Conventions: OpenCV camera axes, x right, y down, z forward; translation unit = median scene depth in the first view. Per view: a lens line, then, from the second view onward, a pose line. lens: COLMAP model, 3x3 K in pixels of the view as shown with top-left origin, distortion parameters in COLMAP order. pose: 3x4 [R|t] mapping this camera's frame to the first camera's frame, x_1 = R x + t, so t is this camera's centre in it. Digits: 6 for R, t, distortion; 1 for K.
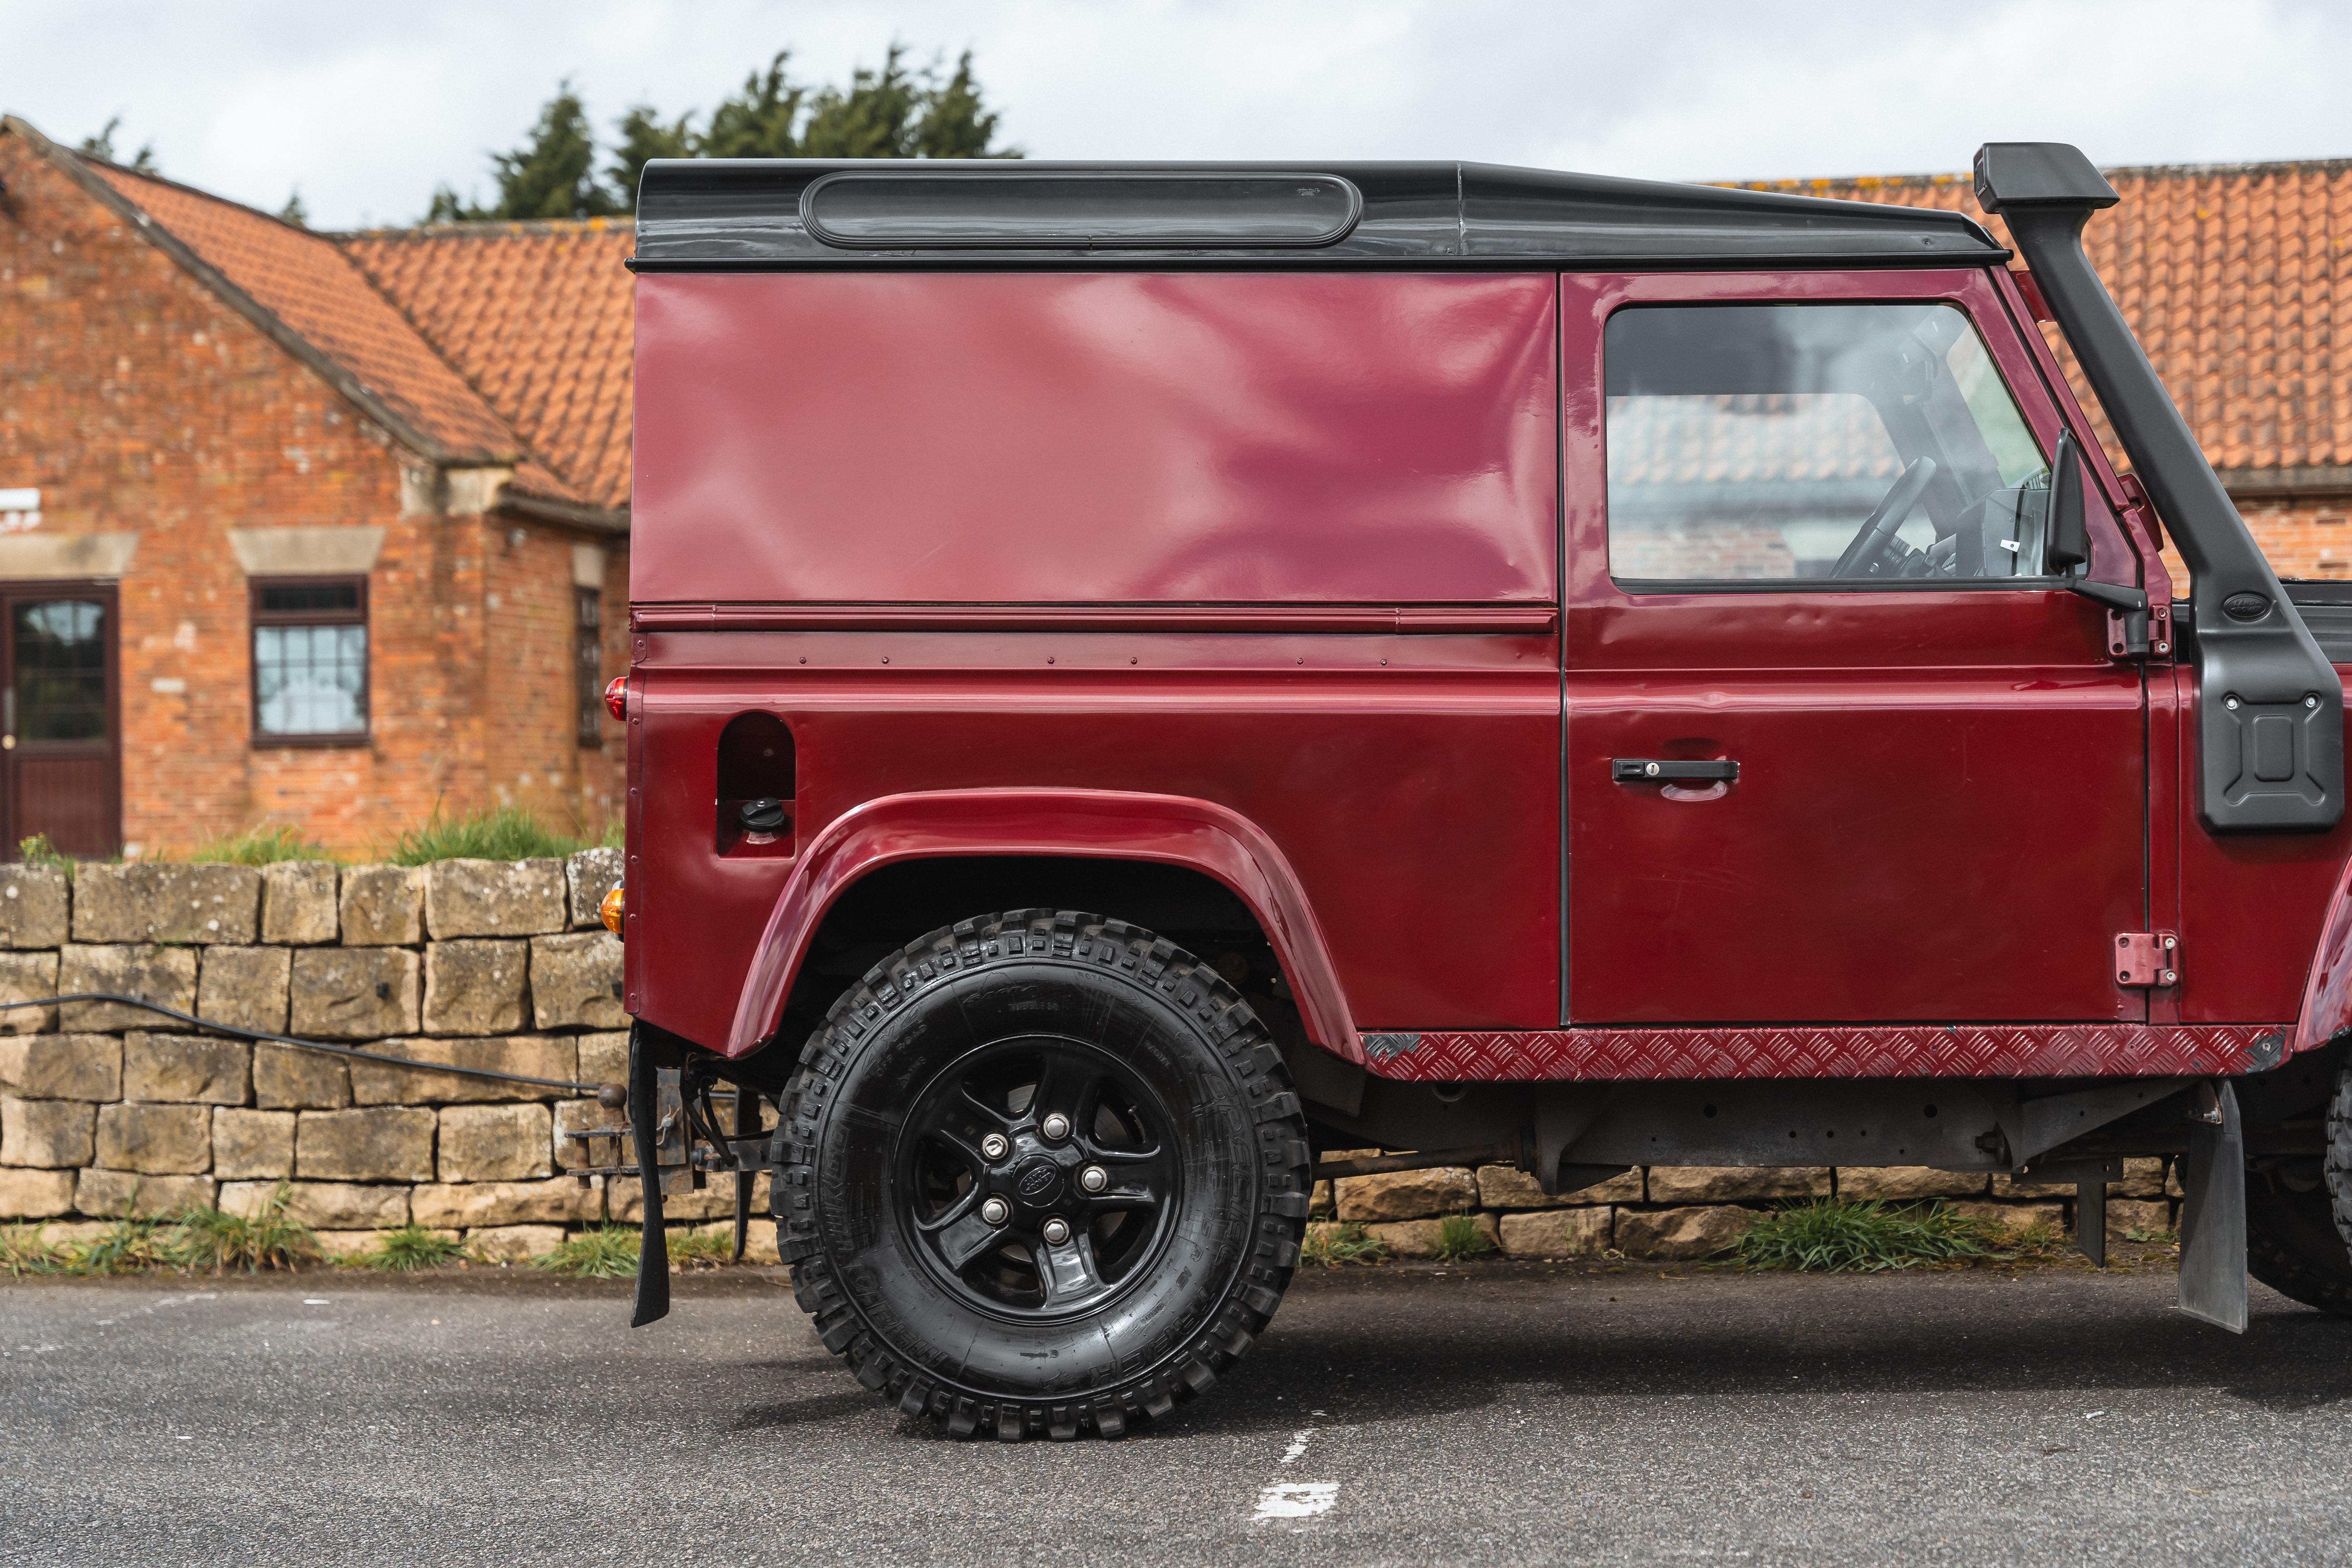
lens RADIAL K [[4939.7, 0, 1195.0], [0, 4939.7, 795.9], [0, 0, 1]] dist [0.053808, 0.198338]
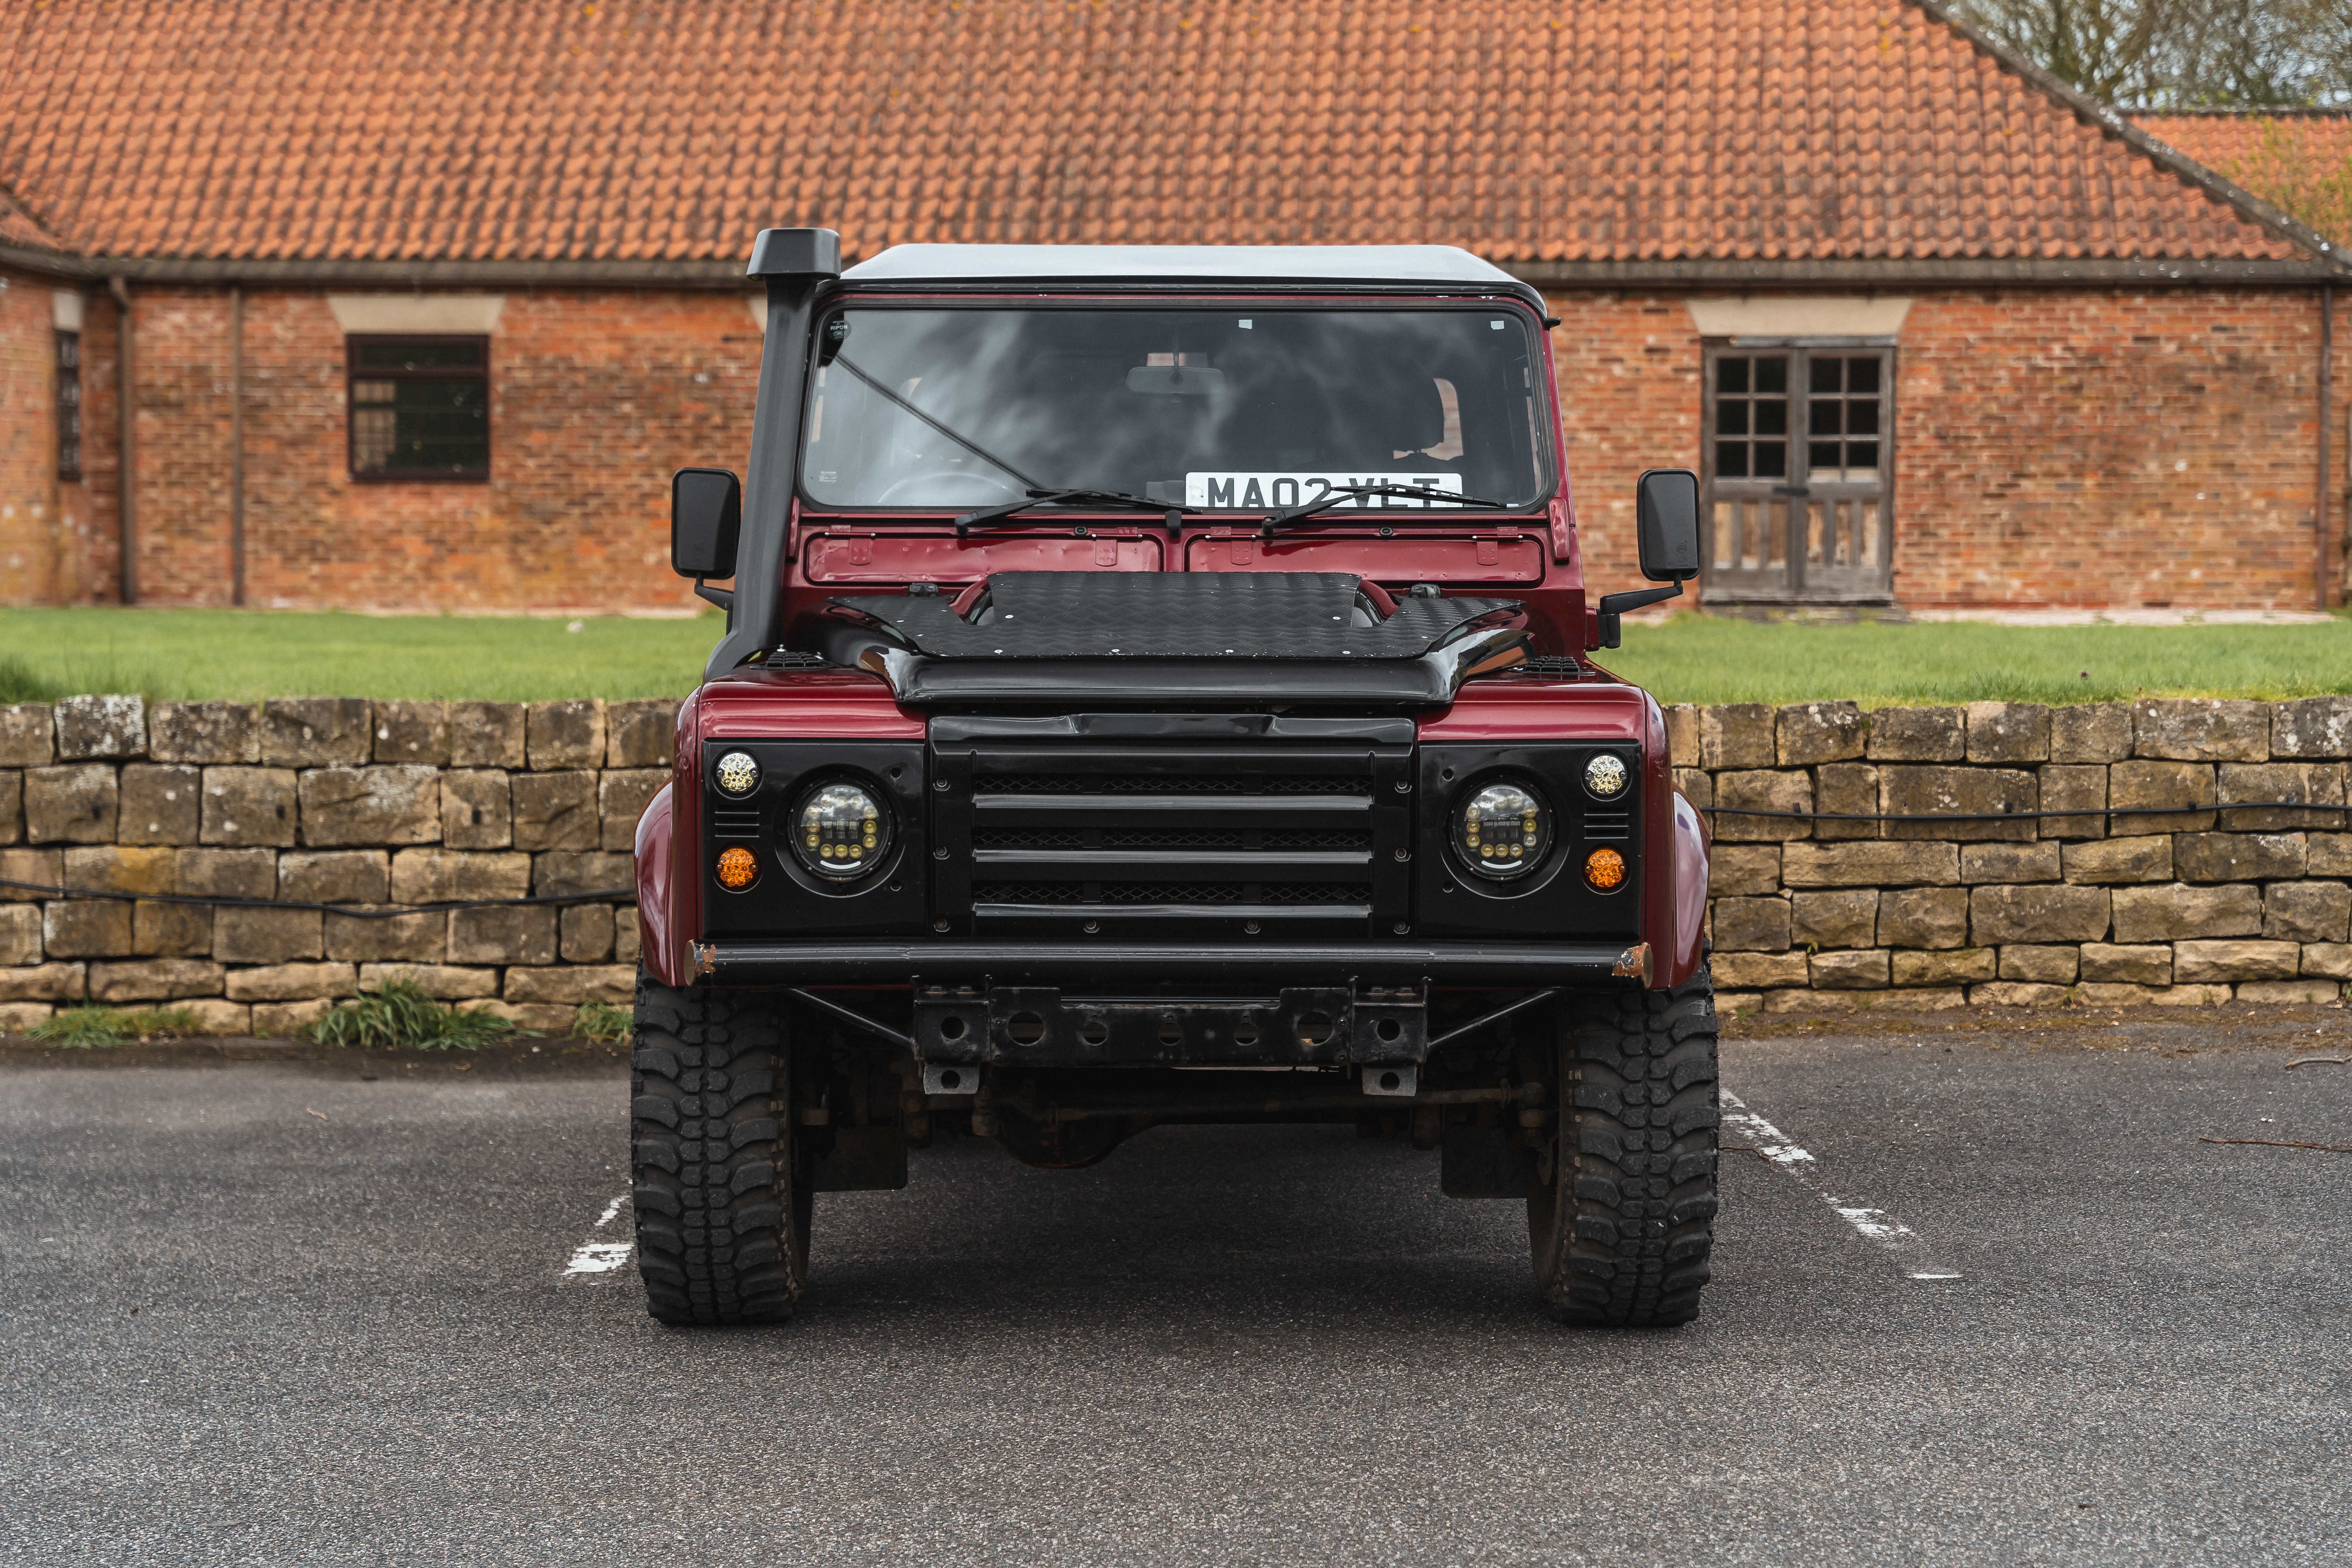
lens RADIAL K [[4776.8, 0, 1202.4], [0, 4776.8, 824.4], [0, 0, 1]] dist [0.059941, 0.112209]
pose [[0.993795, 0.010414, 0.110736, 0.008351], [-0.018602, 0.997146, 0.073171, -0.017188], [-0.109658, -0.074777, 0.991153, -0.072596]]
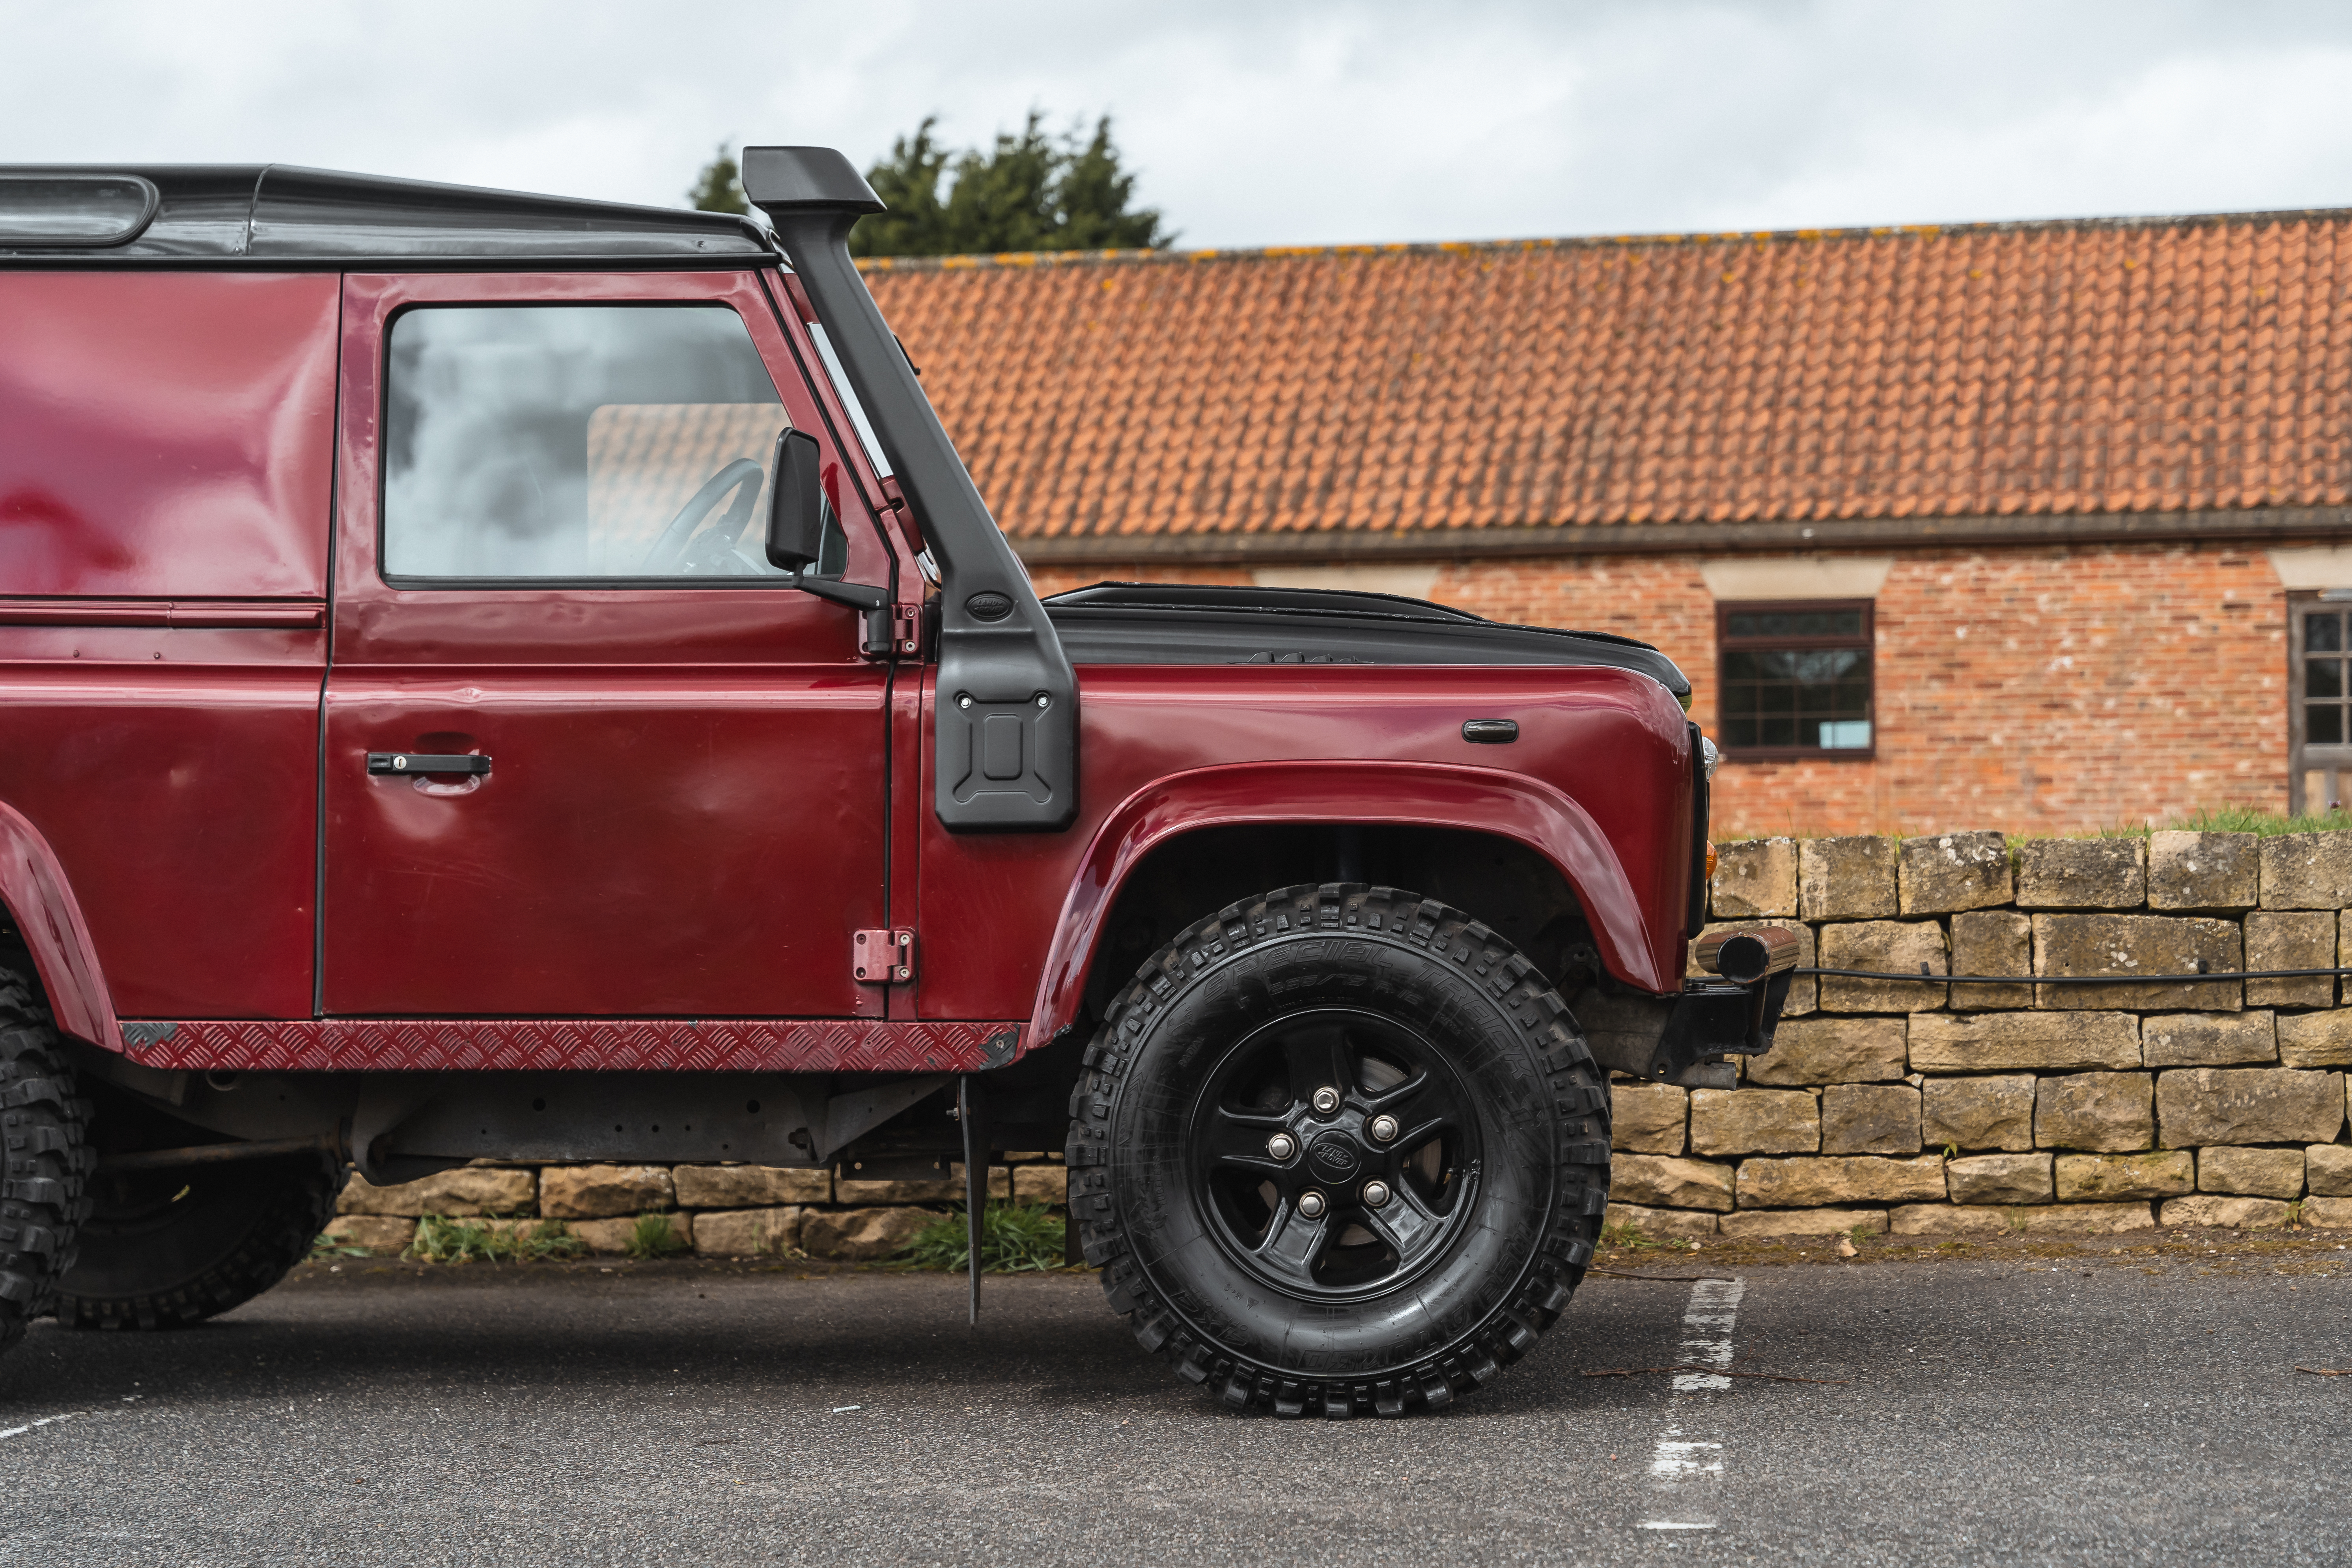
lens RADIAL K [[4722.5, 0, 1169.9], [0, 4722.5, 785.0], [0, 0, 1]] dist [0.038759, 0.162553]
pose [[0.997896, 0.006905, -0.064463, 0.074658], [-0.007561, 0.999922, -0.009946, 0.001750], [0.064390, 0.010412, 0.997871, 0.010918]]
